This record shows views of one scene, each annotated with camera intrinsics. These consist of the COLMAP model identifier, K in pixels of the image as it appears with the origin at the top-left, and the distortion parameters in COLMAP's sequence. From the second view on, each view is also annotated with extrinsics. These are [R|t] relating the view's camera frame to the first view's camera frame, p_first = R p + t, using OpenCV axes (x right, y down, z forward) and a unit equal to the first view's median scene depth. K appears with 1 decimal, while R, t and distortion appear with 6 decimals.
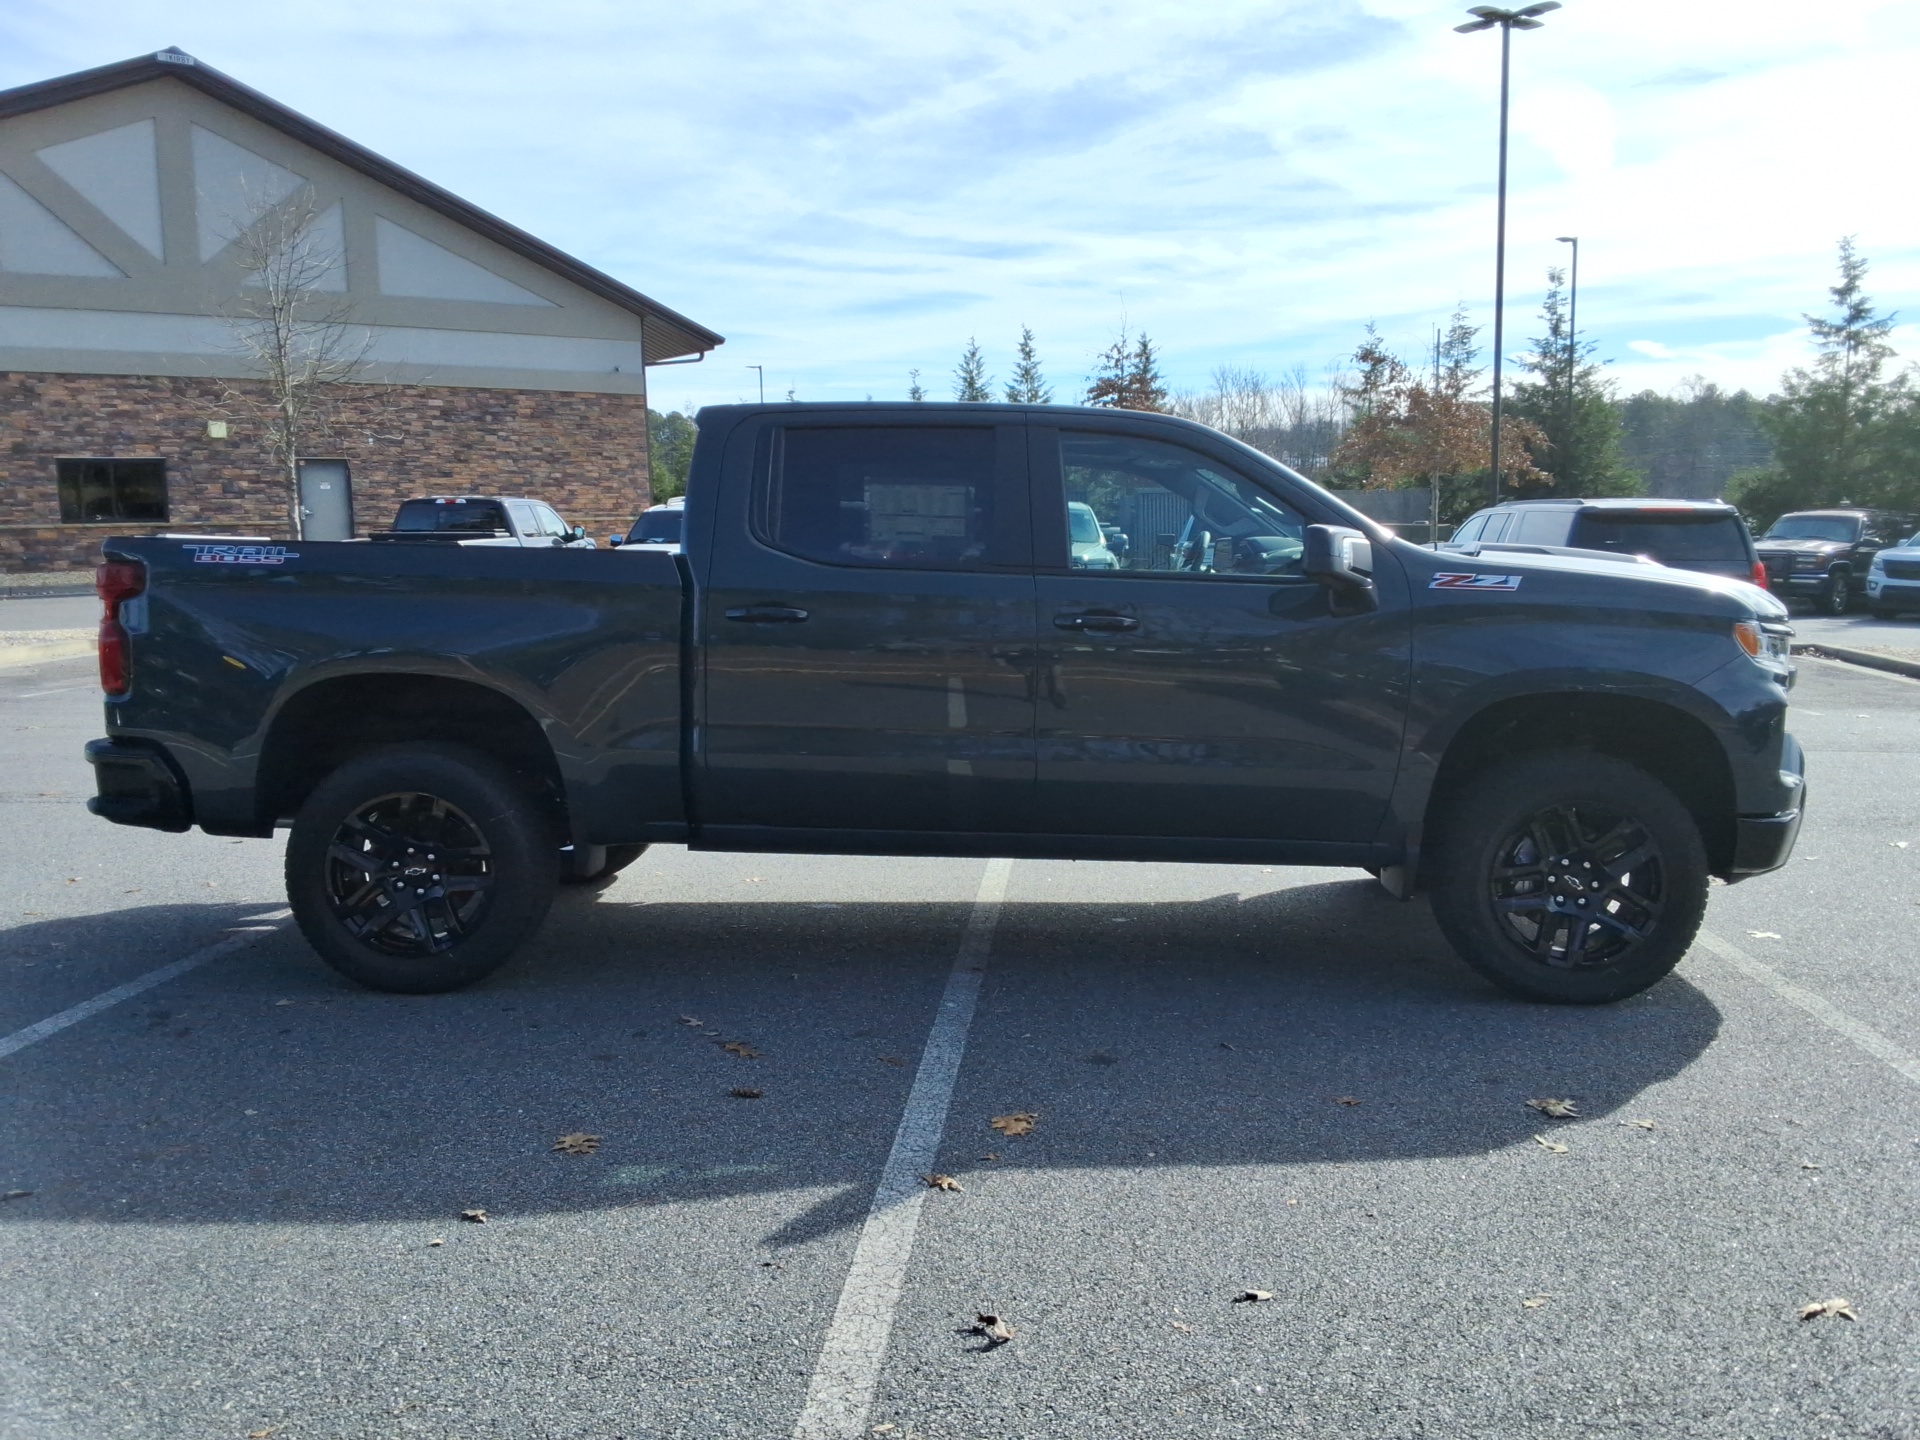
lens RADIAL K [[1564.7, 0, 960.0], [0, 1564.7, 720.0], [0, 0, 1]] dist [0.134648, -0.208942]
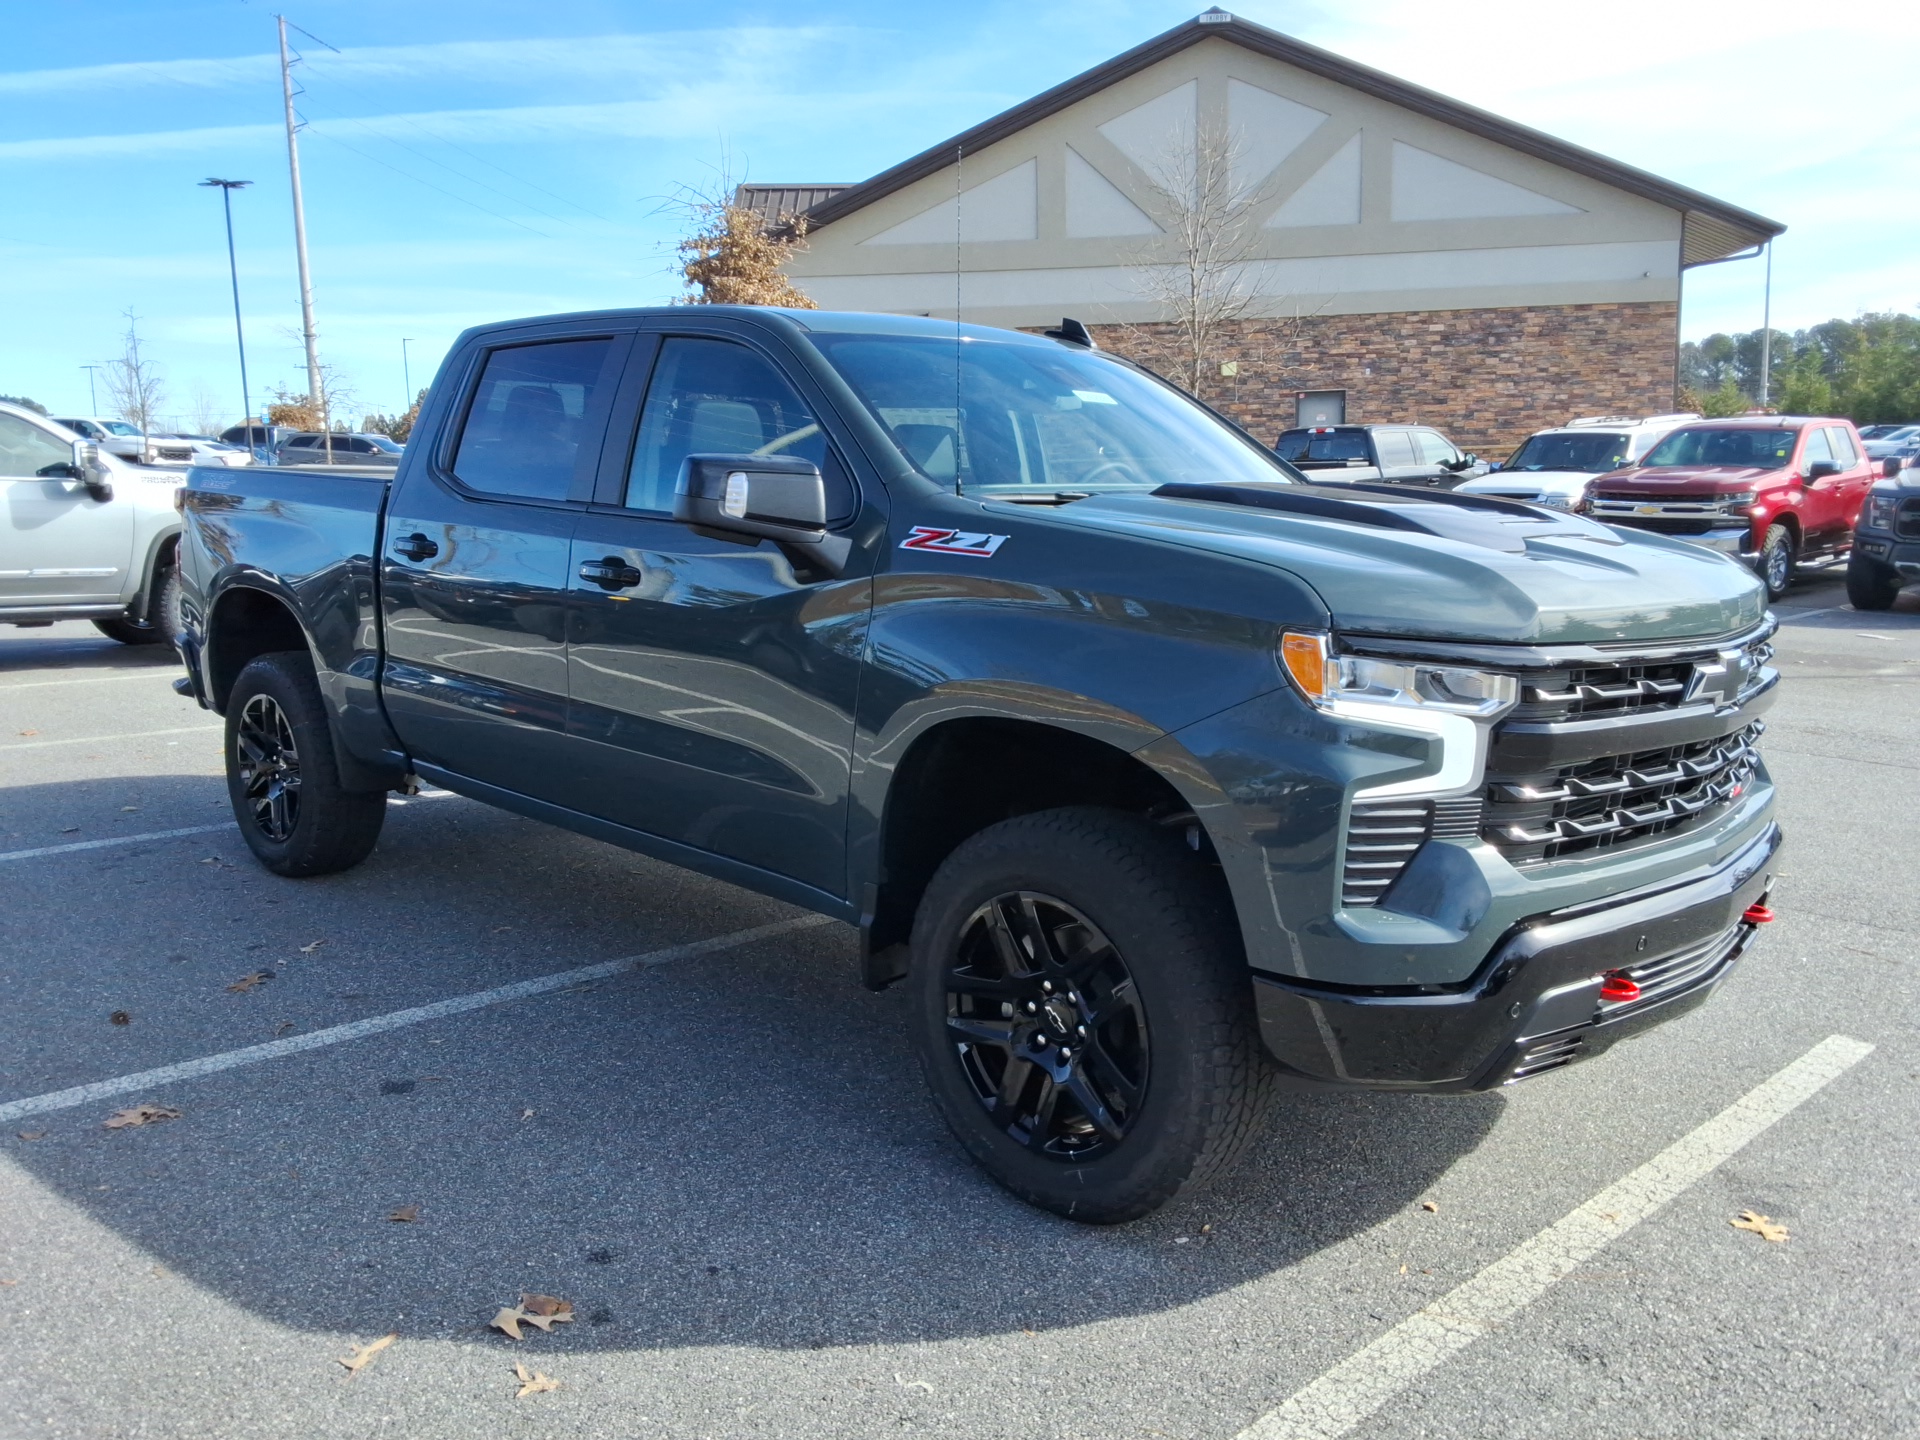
lens RADIAL K [[1542.6, 0, 960.0], [0, 1542.6, 720.0], [0, 0, 1]] dist [0.115339, -0.159647]
pose [[0.730721, 0.111822, -0.673456, 0.132622], [-0.080041, 0.993723, 0.078152, -0.010967], [0.677968, -0.003203, 0.735085, 0.090179]]
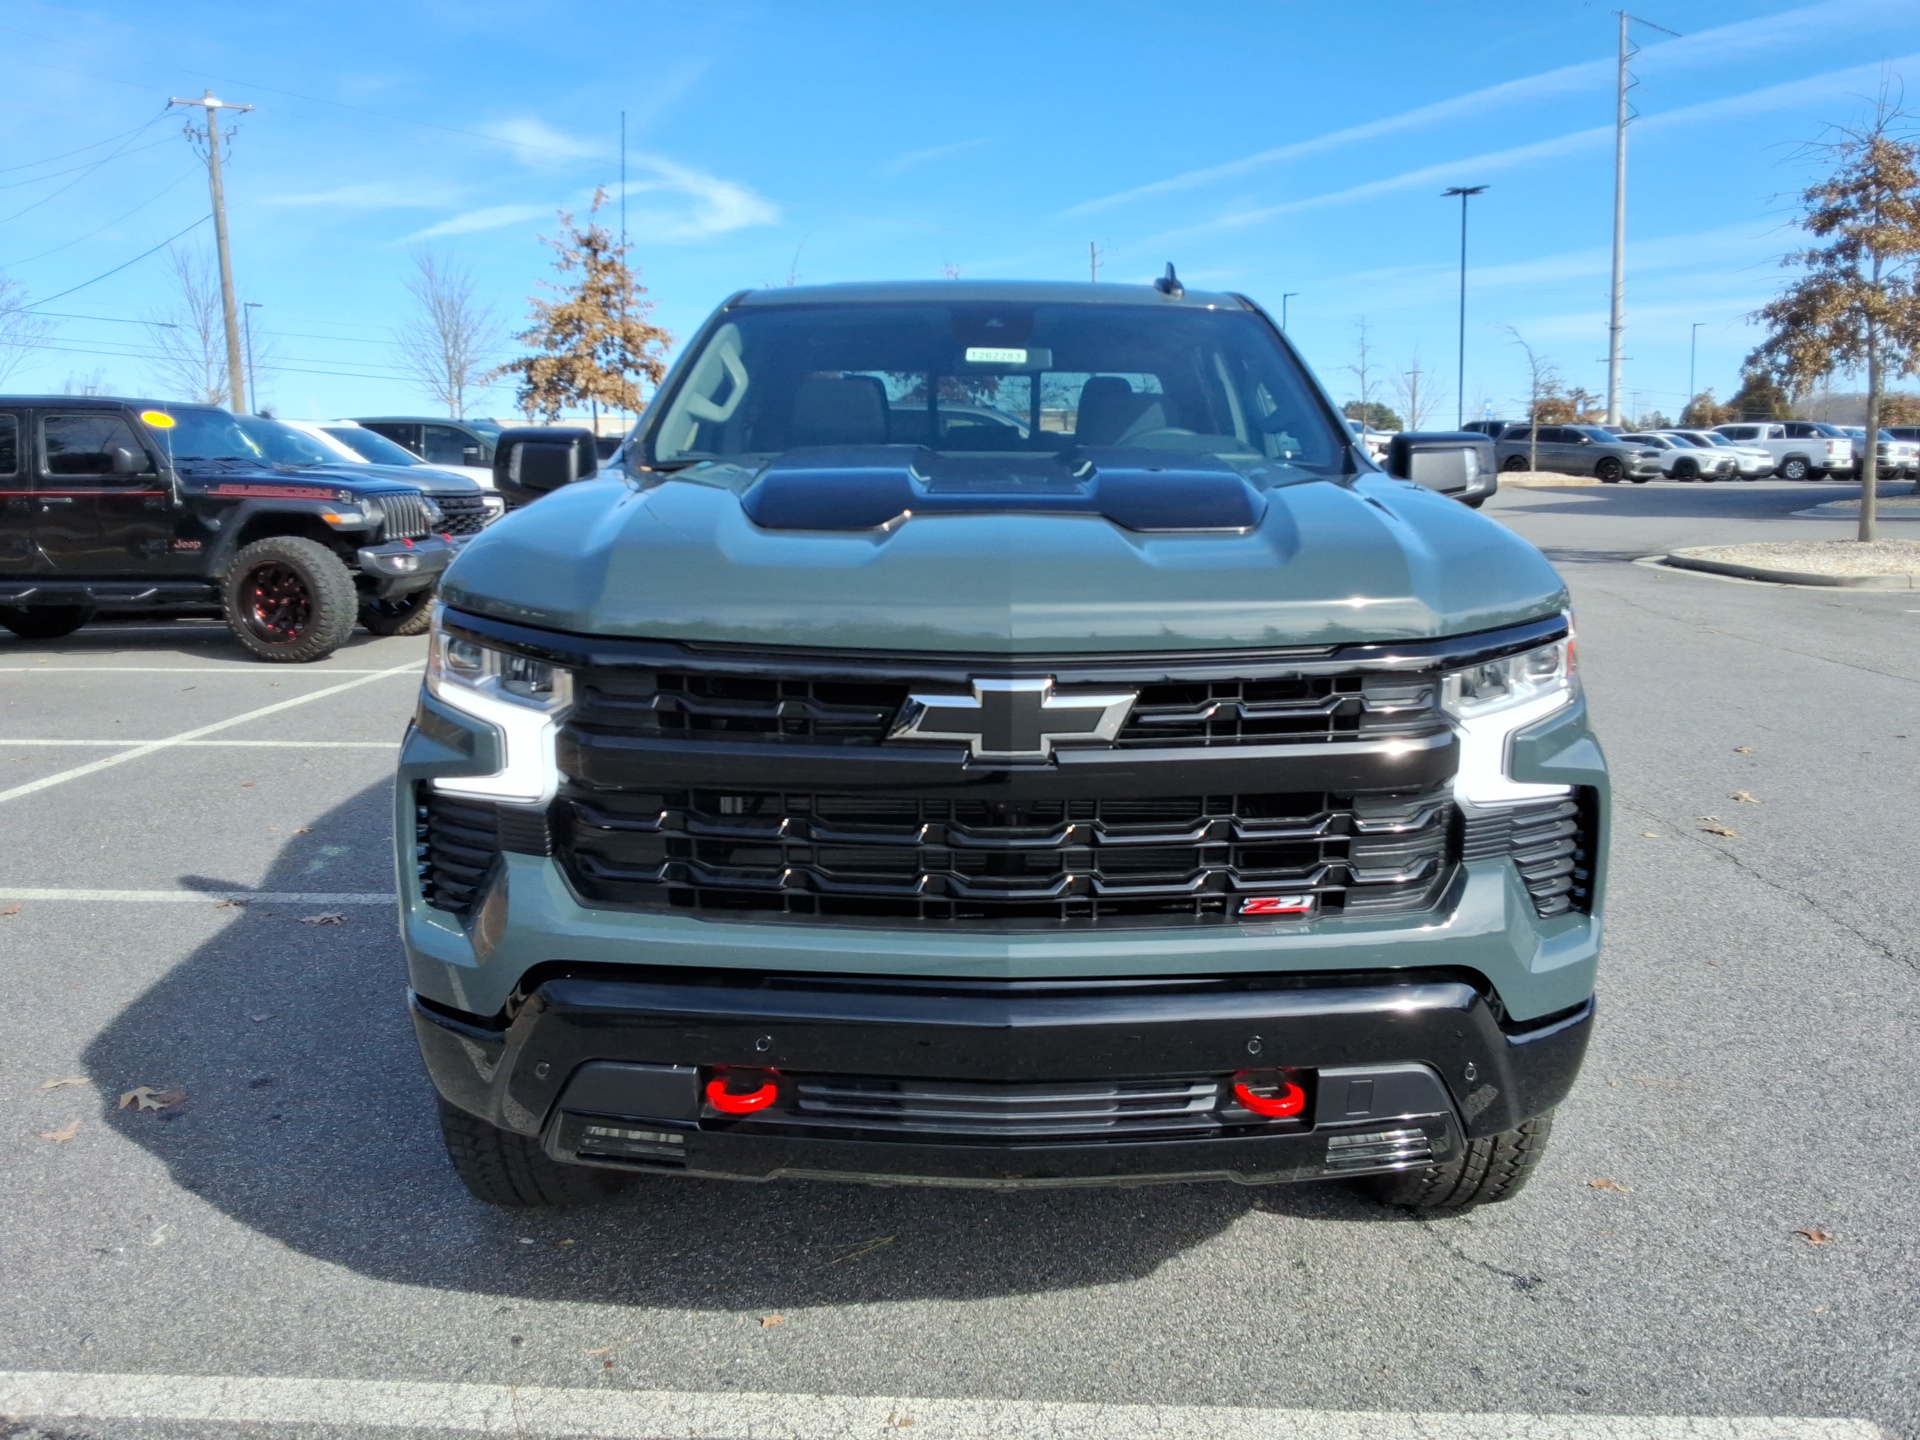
lens RADIAL K [[1534.2, 0, 960.0], [0, 1534.2, 720.0], [0, 0, 1]] dist [0.097569, -0.142340]
pose [[0.017109, 0.164024, -0.986308, 0.170415], [-0.105630, 0.981228, 0.161347, -0.021070], [0.994258, 0.101423, 0.034114, 0.198760]]
